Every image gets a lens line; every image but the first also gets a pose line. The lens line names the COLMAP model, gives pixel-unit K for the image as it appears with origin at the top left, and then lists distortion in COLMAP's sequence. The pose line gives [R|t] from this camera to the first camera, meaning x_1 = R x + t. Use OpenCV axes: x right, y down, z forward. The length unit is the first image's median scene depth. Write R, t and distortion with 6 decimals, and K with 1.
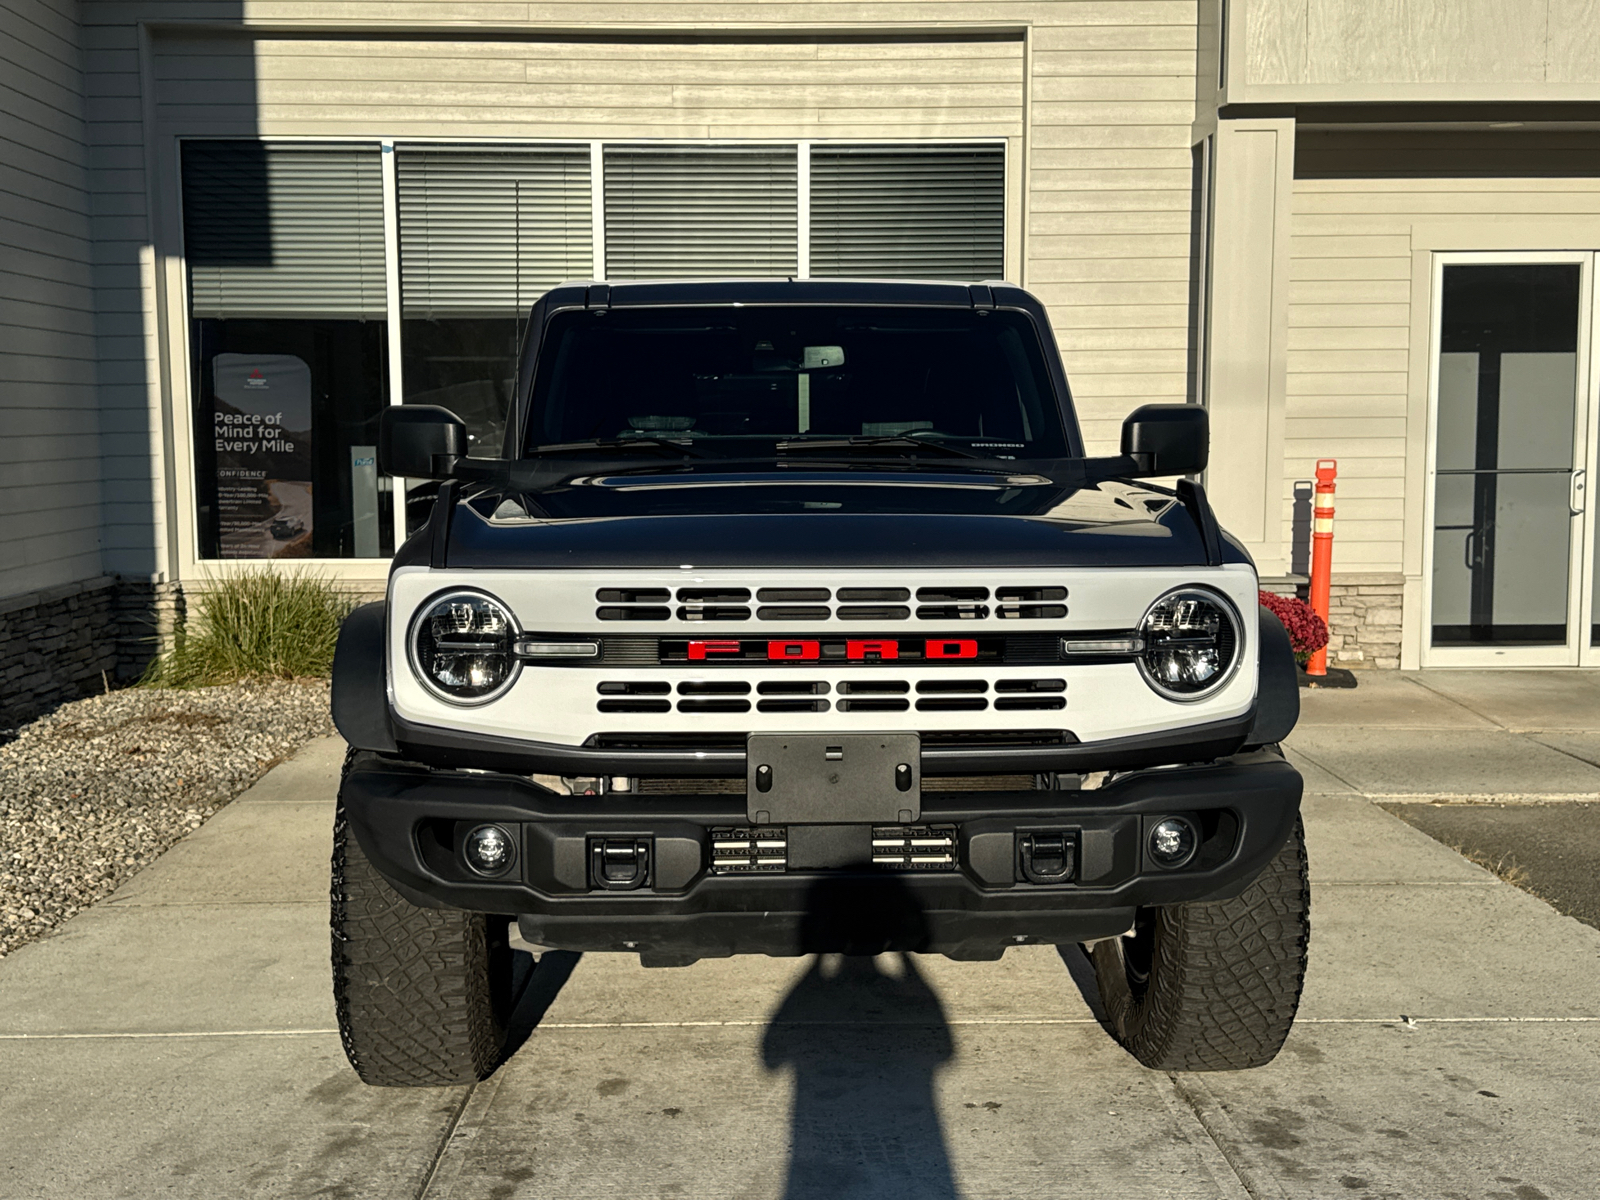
lens RADIAL K [[1792.0, 0, 791.5], [0, 1792.0, 605.9], [0, 0, 1]] dist [0.064331, 0.000000]
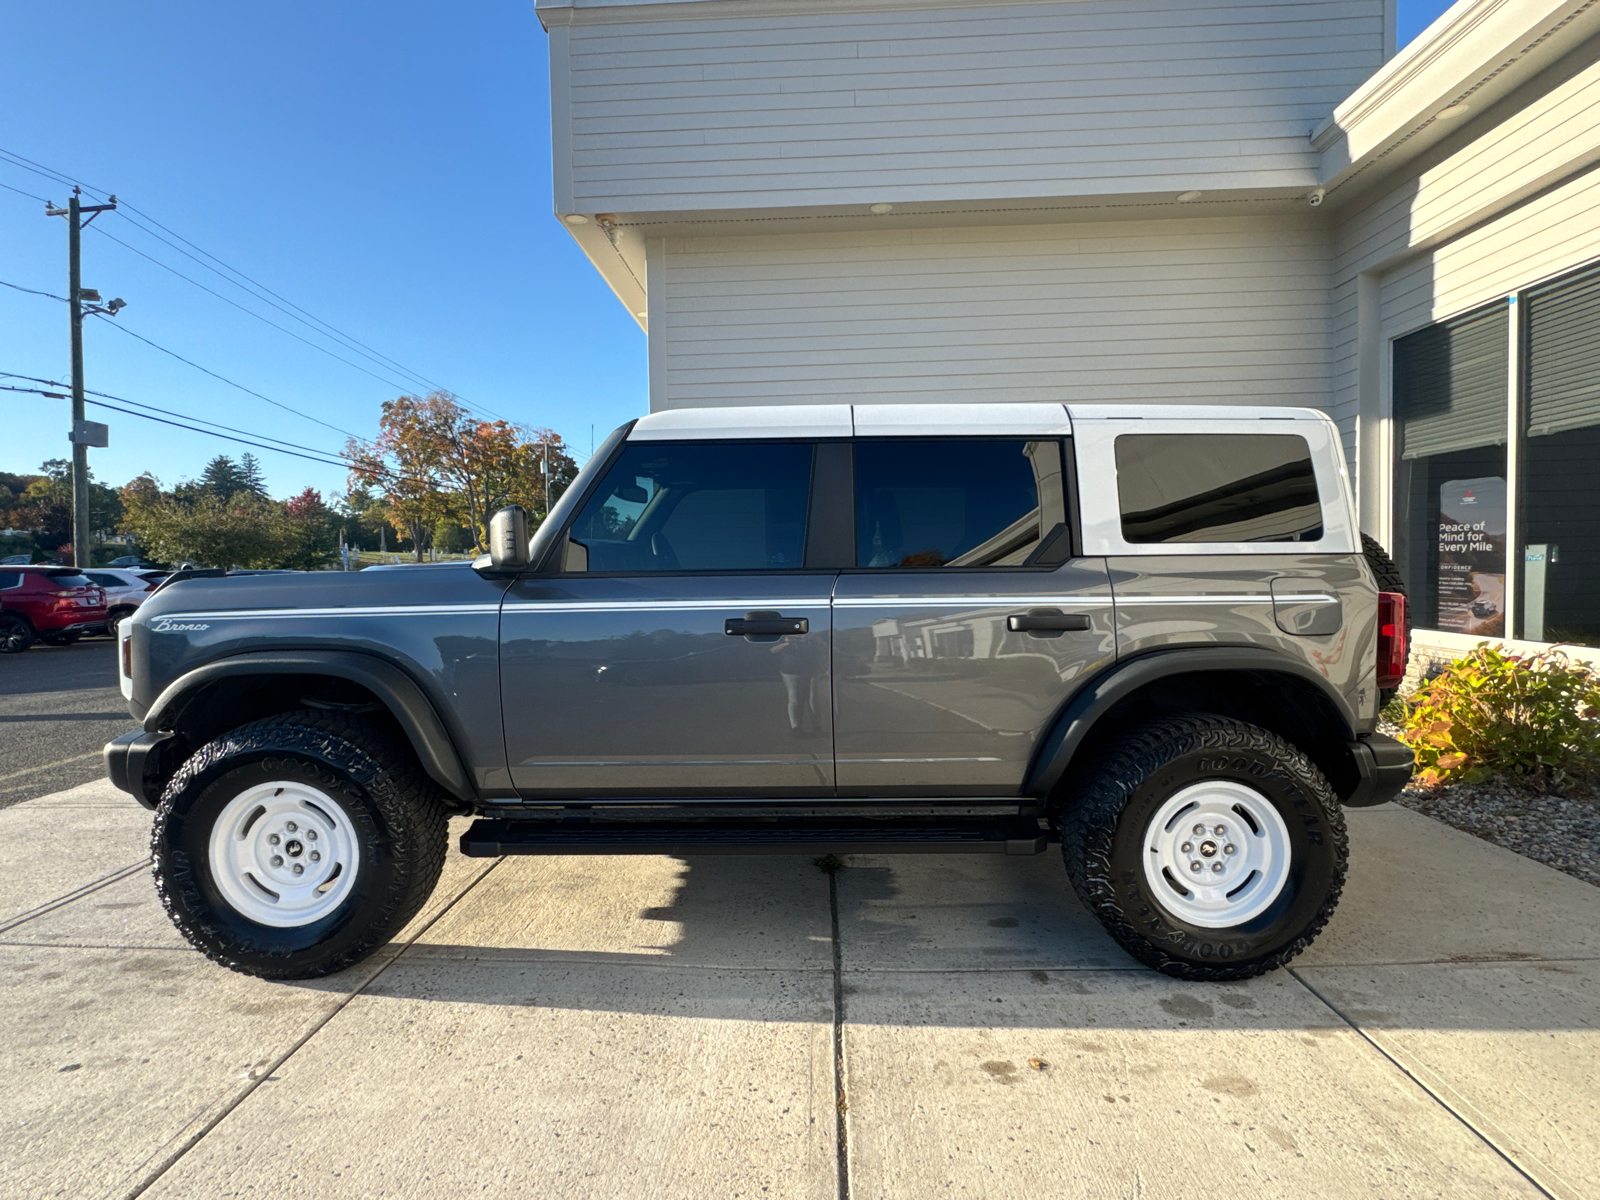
lens RADIAL K [[796.2, 0, 799.7], [0, 796.2, 604.5], [0, 0, 1]] dist [-0.003341, -0.000554]
pose [[-0.036165, 0.055030, -0.997830, 0.368980], [-0.078165, 0.995268, 0.057722, -0.048561], [0.996284, 0.080083, -0.031693, 0.617462]]
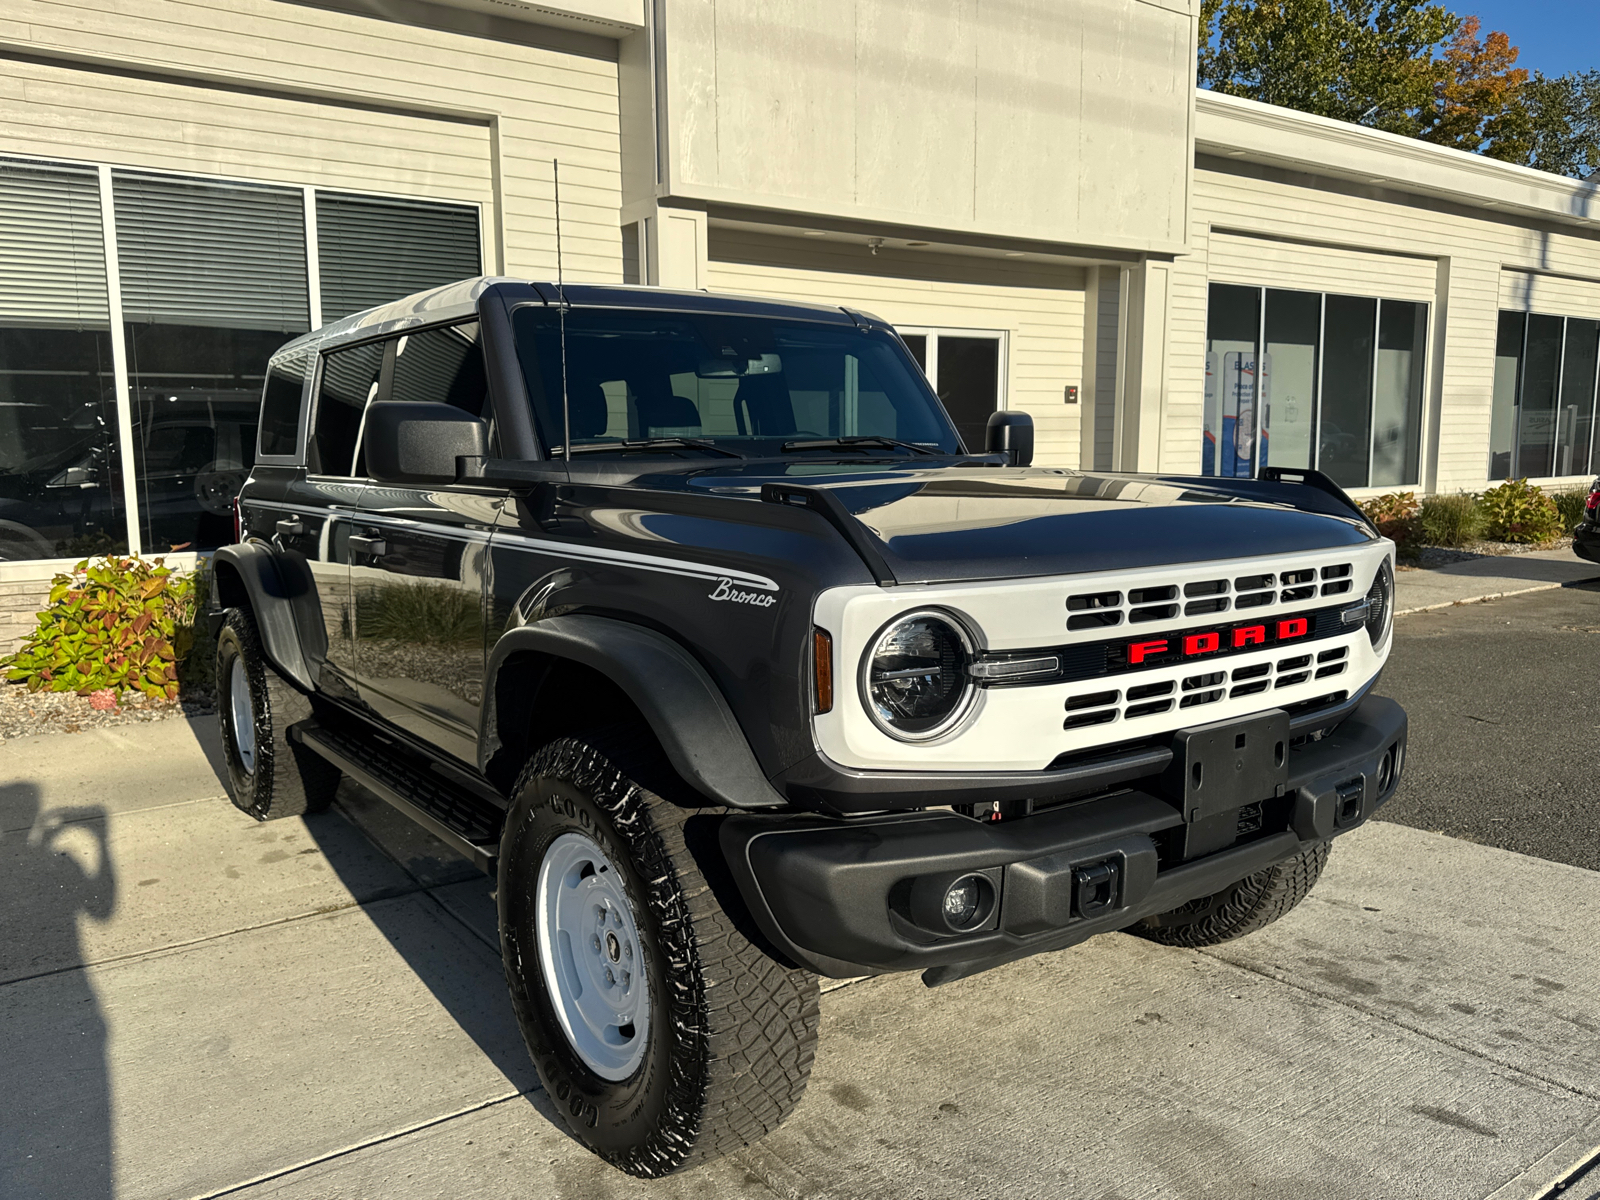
lens RADIAL K [[1193.7, 0, 793.6], [0, 1193.7, 593.2], [0, 0, 1]] dist [0.034052, -0.045149]
pose [[0.833519, -0.072861, 0.547665, -0.195350], [0.056366, 0.997308, 0.046895, -0.016787], [-0.549608, -0.008219, 0.835383, 0.197909]]
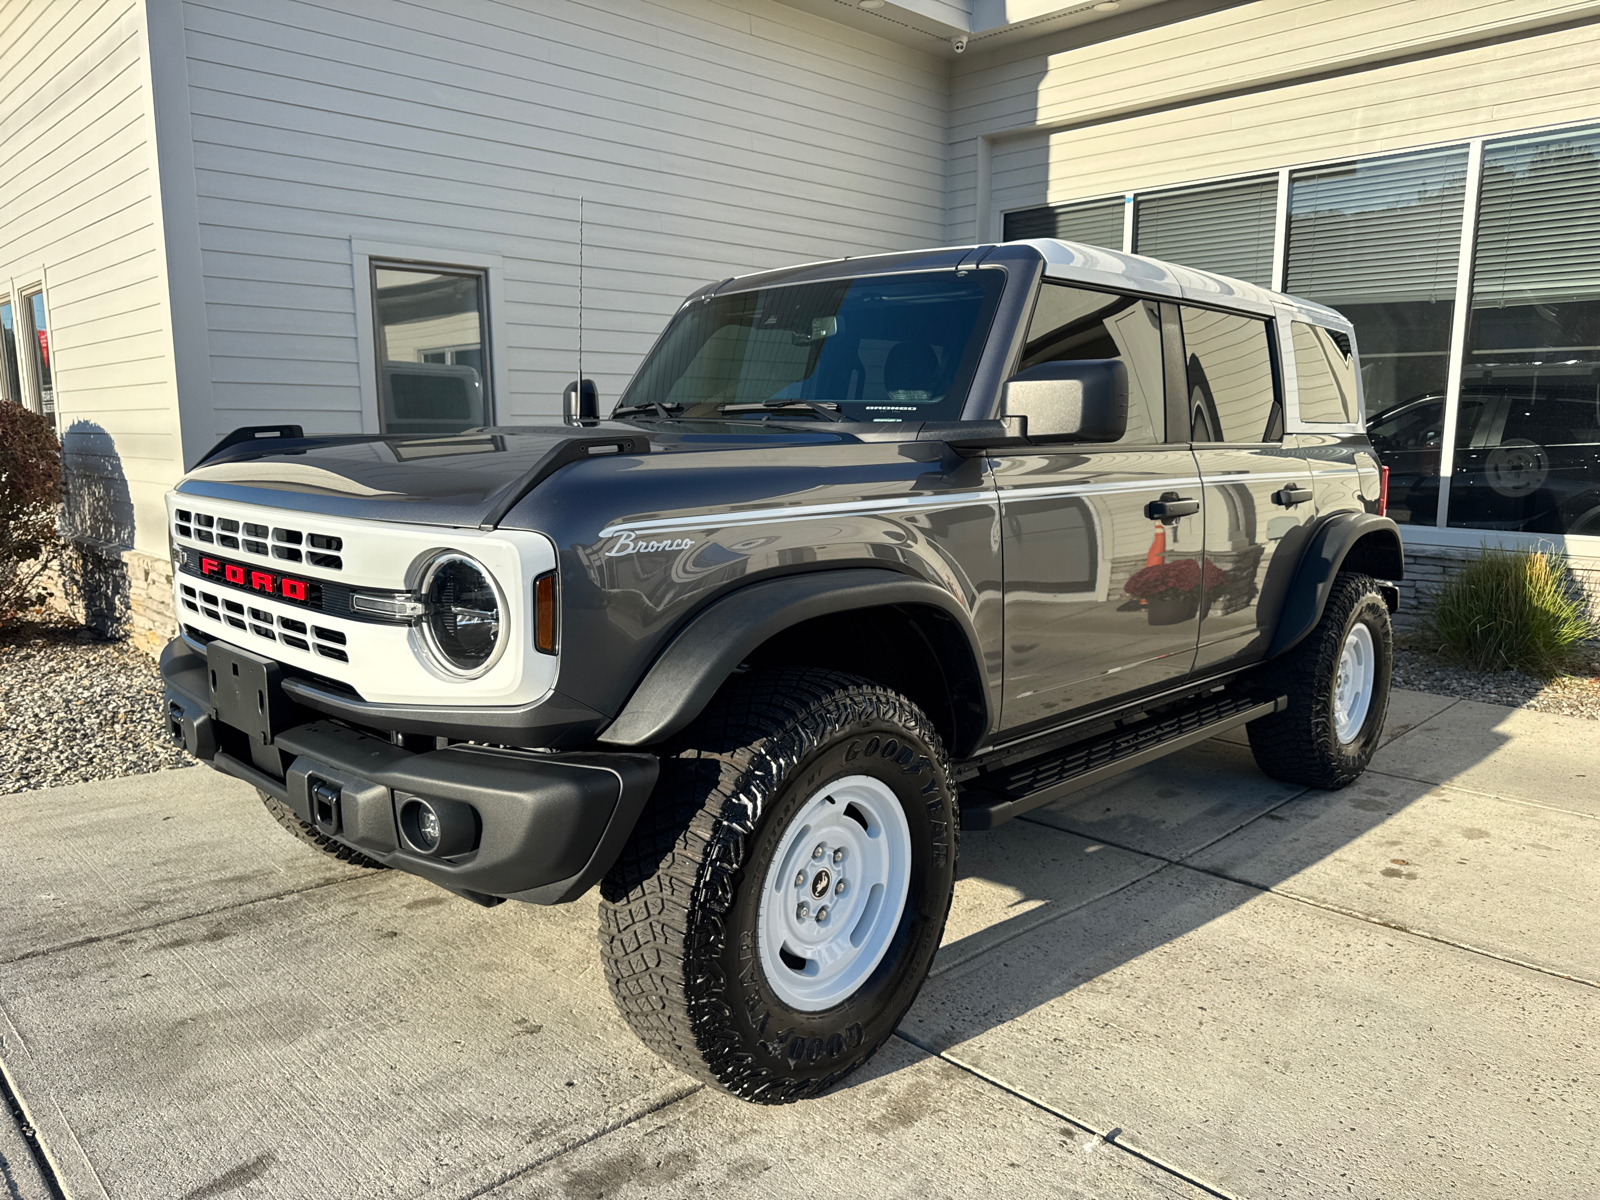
lens RADIAL K [[1128.3, 0, 804.9], [0, 1128.3, 594.6], [0, 0, 1]] dist [0.025554, -0.028755]
pose [[0.691208, 0.116087, -0.713271, 0.270853], [-0.076420, 0.993221, 0.087594, -0.018890], [0.718604, -0.006037, 0.695393, 0.265387]]
